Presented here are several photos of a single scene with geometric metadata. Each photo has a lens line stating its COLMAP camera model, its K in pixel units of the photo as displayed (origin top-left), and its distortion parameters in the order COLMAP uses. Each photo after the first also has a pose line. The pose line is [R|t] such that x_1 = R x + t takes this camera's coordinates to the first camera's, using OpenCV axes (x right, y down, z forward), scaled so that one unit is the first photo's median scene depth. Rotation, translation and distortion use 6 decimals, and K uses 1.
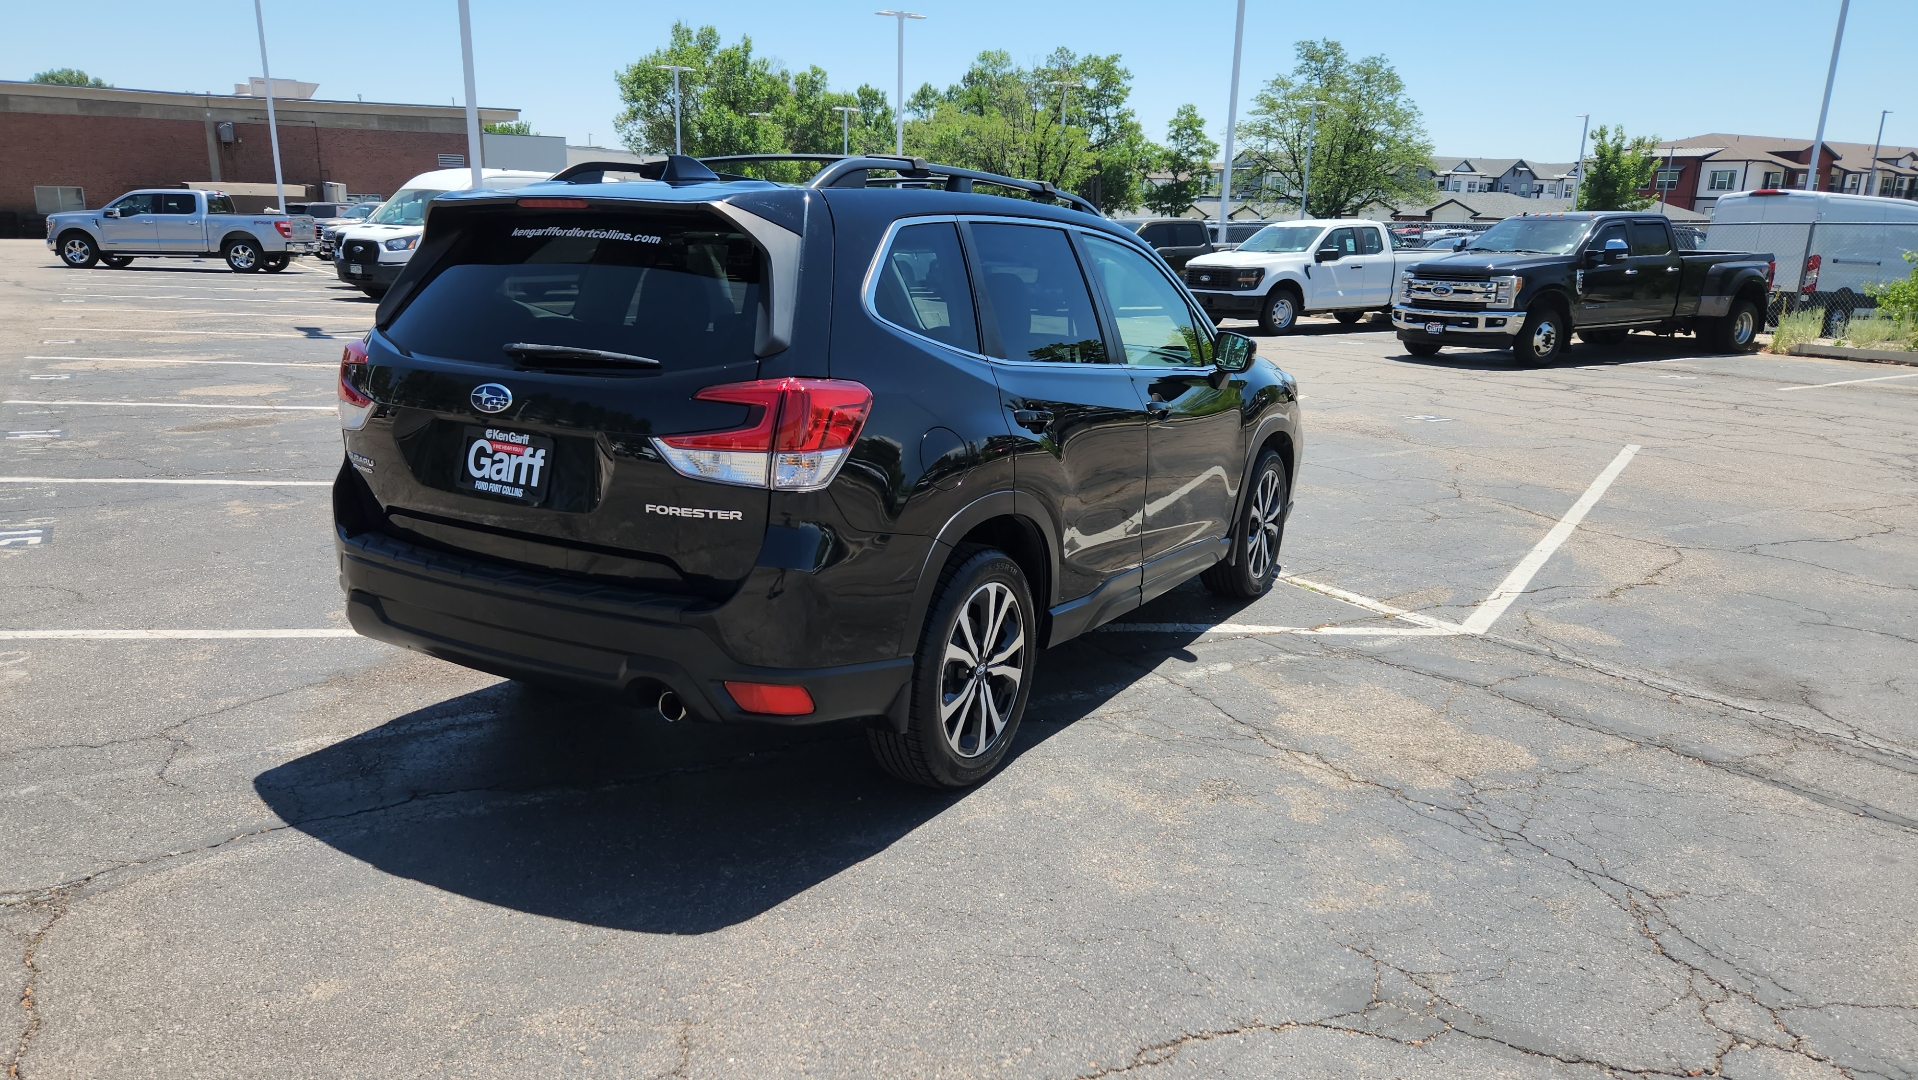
lens RADIAL K [[1288.4, 0, 925.3], [0, 1288.4, 551.4], [0, 0, 1]] dist [0.065260, -0.047344]
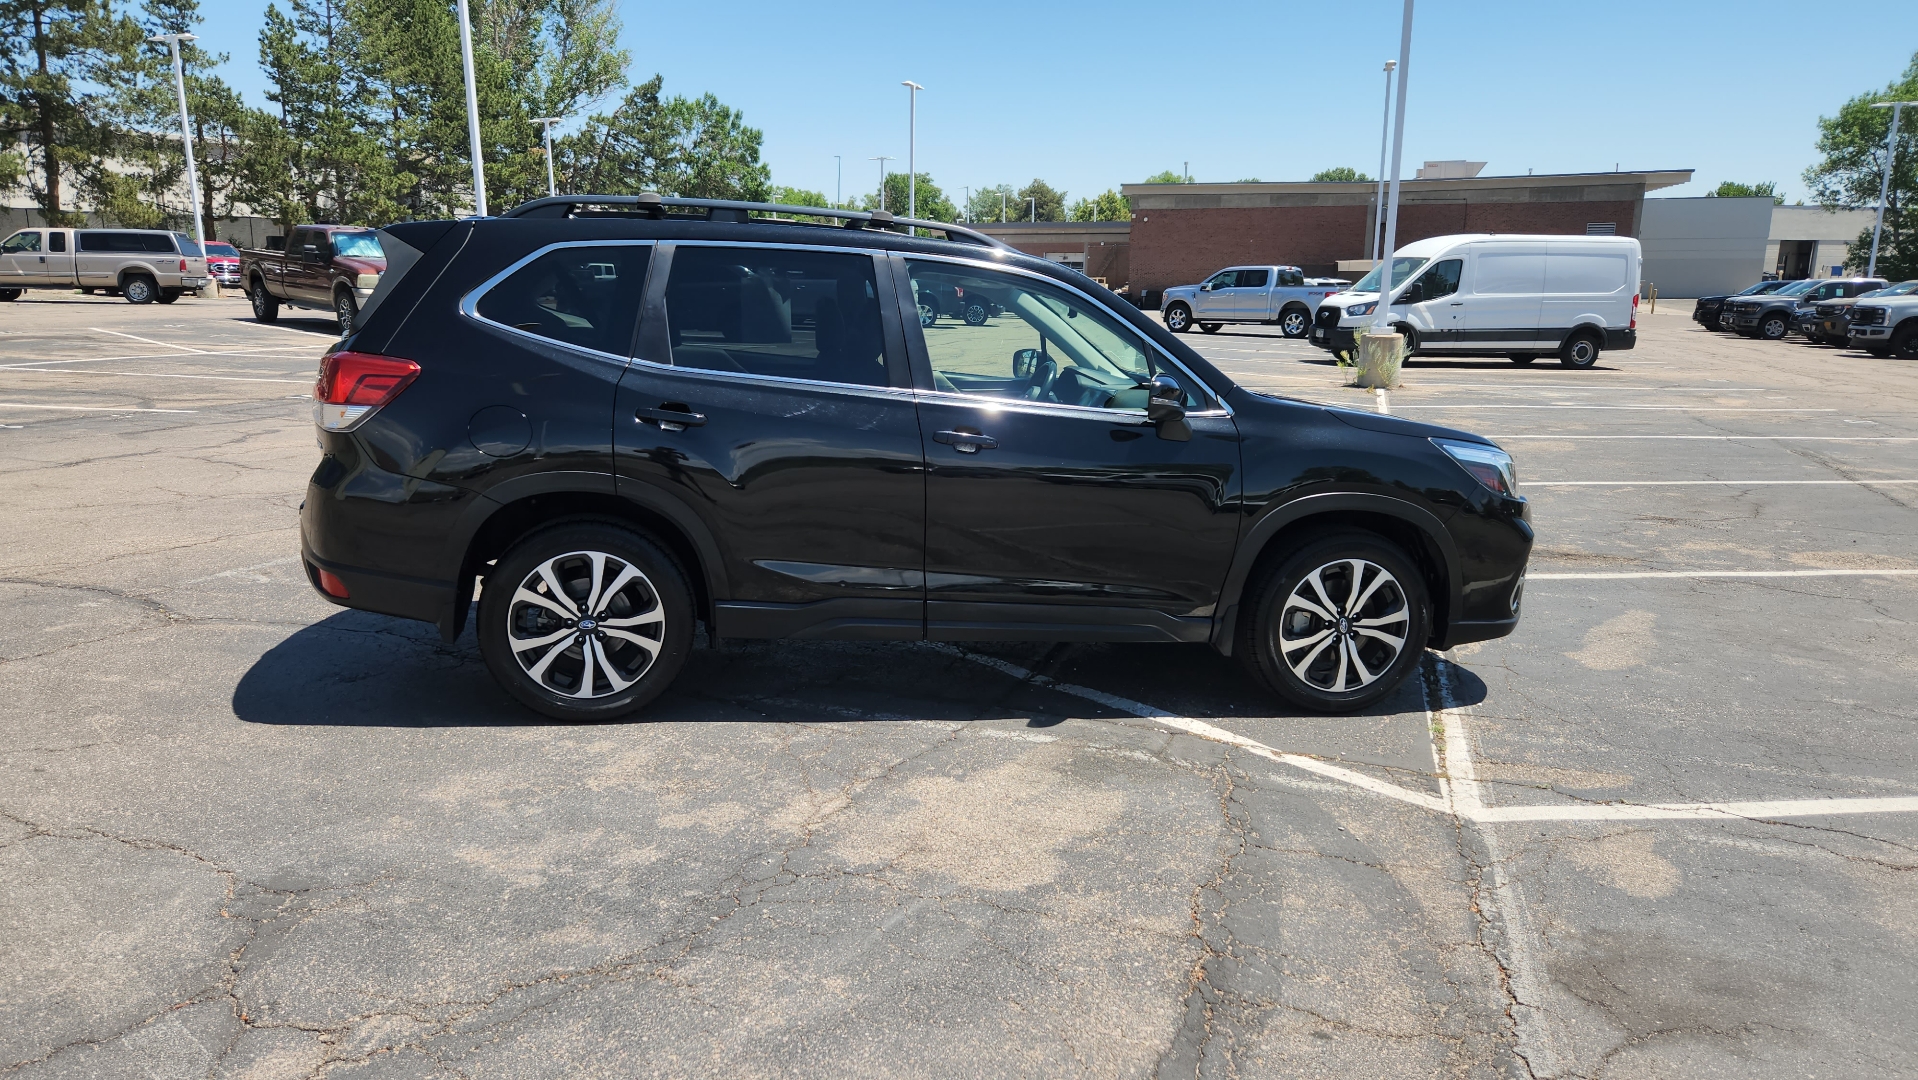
lens RADIAL K [[1288.9, 0, 918.1], [0, 1288.9, 563.2], [0, 0, 1]] dist [0.069337, -0.053732]
pose [[0.646403, 0.154633, -0.747162, 0.229738], [-0.189372, 0.981122, 0.039220, -0.013640], [0.739122, 0.116140, 0.663483, 0.091705]]
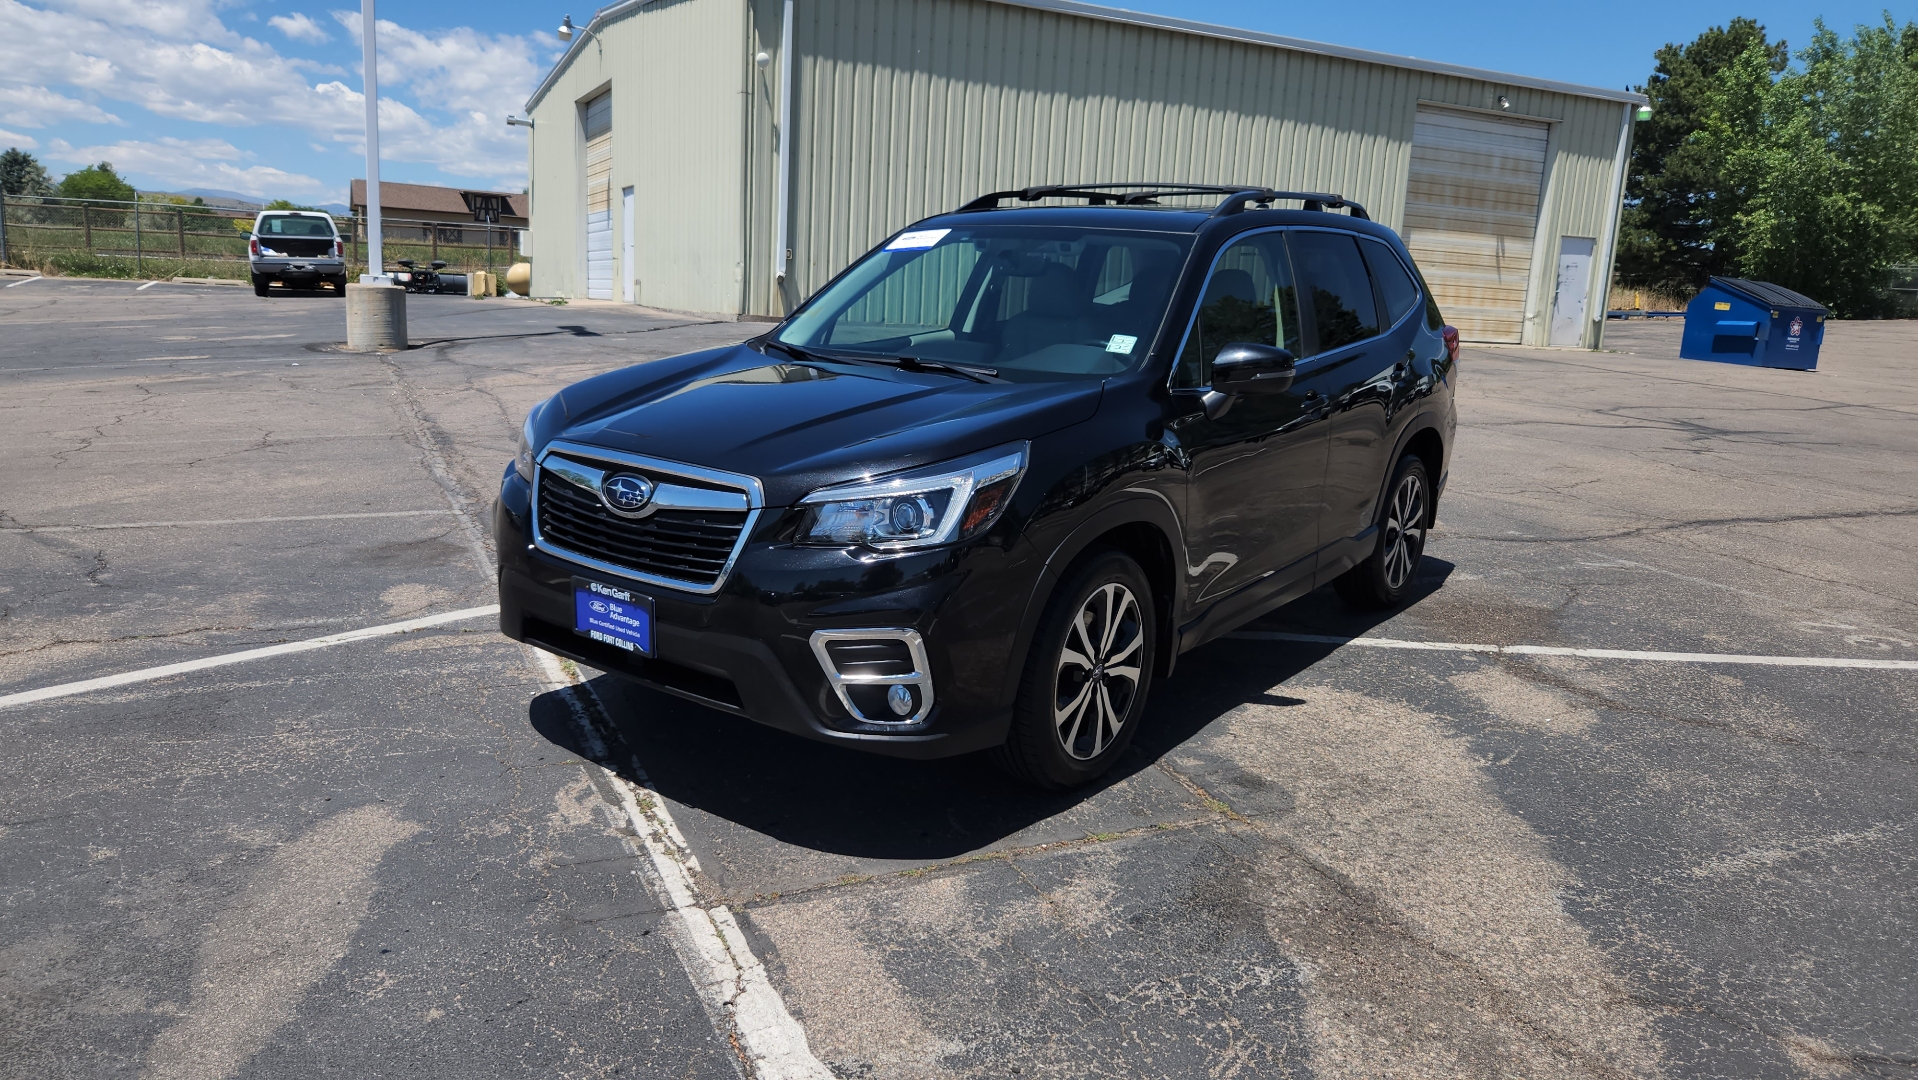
lens RADIAL K [[1288.9, 0, 922.2], [0, 1288.9, 521.5], [0, 0, 1]] dist [0.066251, -0.053382]
pose [[-0.992351, -0.087159, 0.087426, 0.014048], [-0.042468, 0.905986, 0.421173, -0.128084], [-0.115915, 0.414238, -0.902757, 0.564343]]
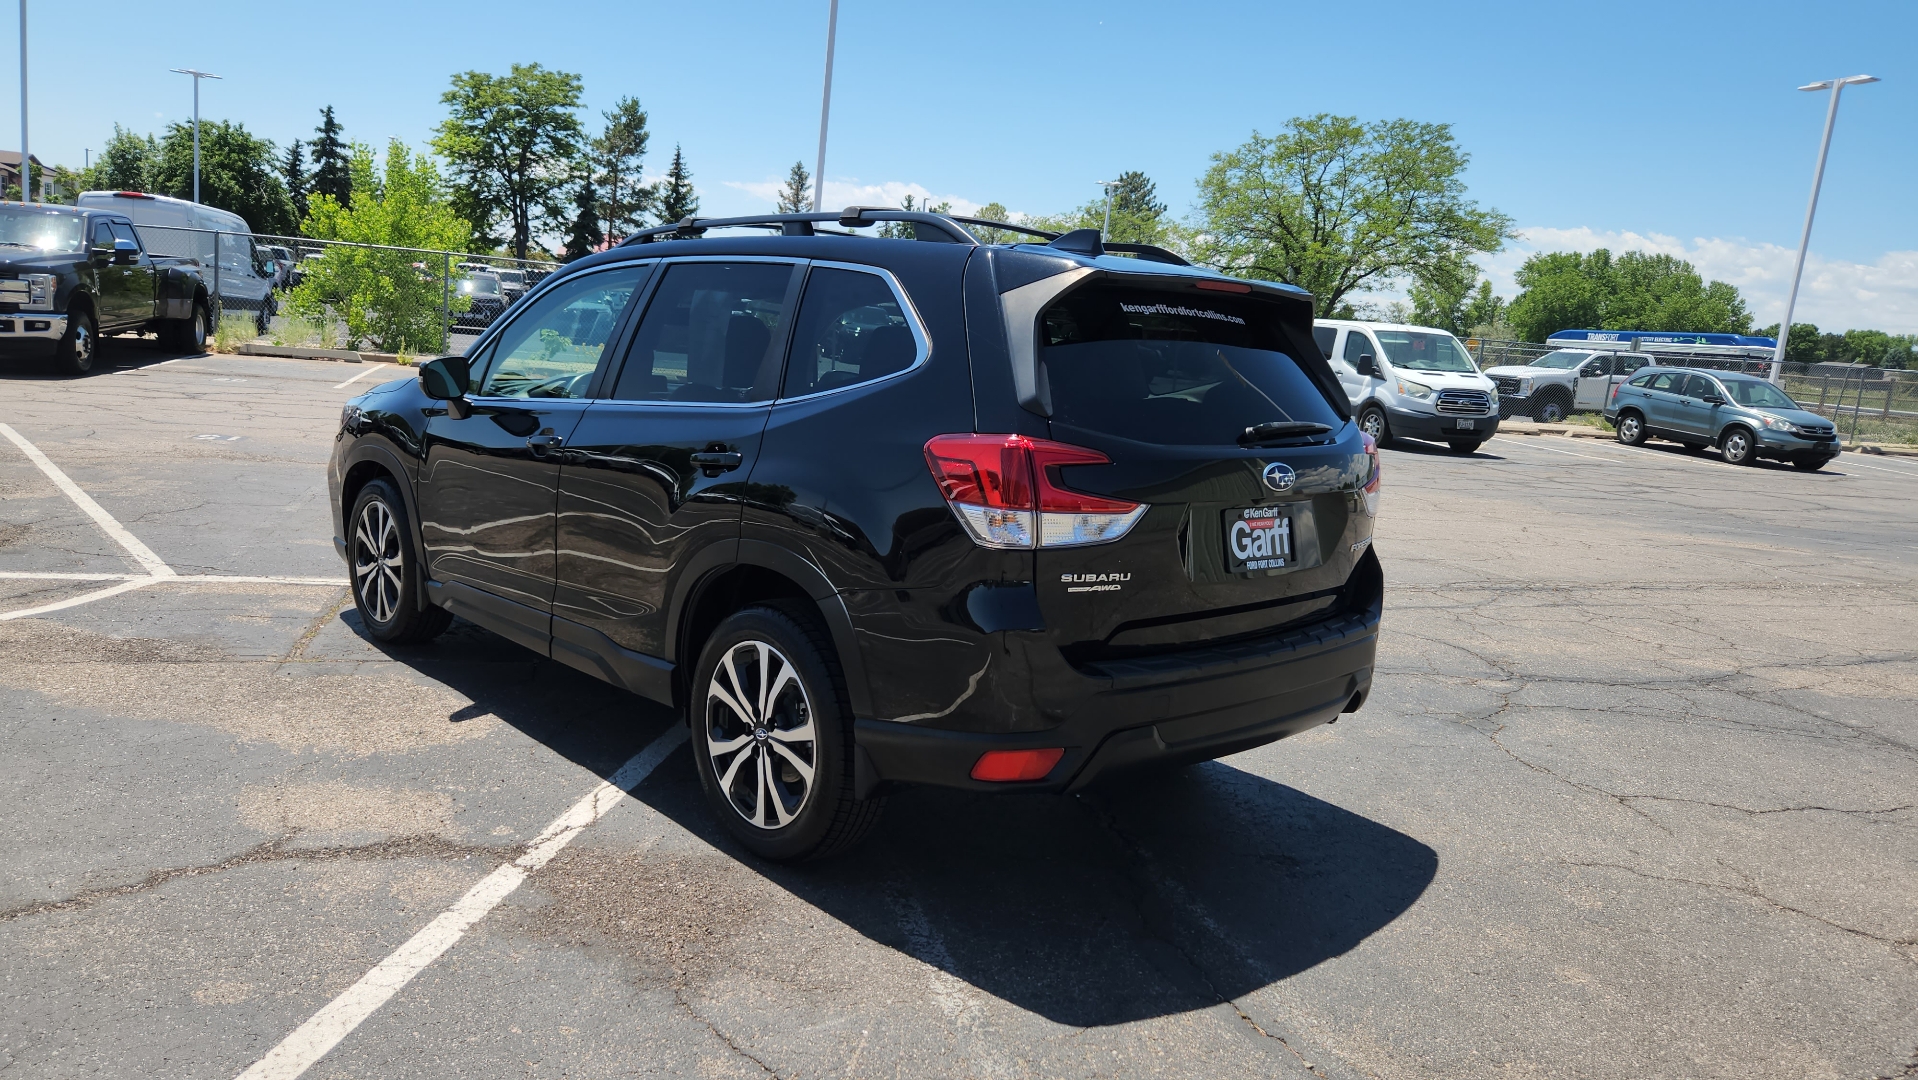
lens RADIAL K [[1288.4, 0, 925.2], [0, 1288.4, 537.4], [0, 0, 1]] dist [0.074220, -0.060290]
pose [[0.278374, -0.160987, 0.946885, -0.250904], [0.160474, 0.979791, 0.119404, -0.042911], [-0.946972, 0.118712, 0.298582, 0.172710]]
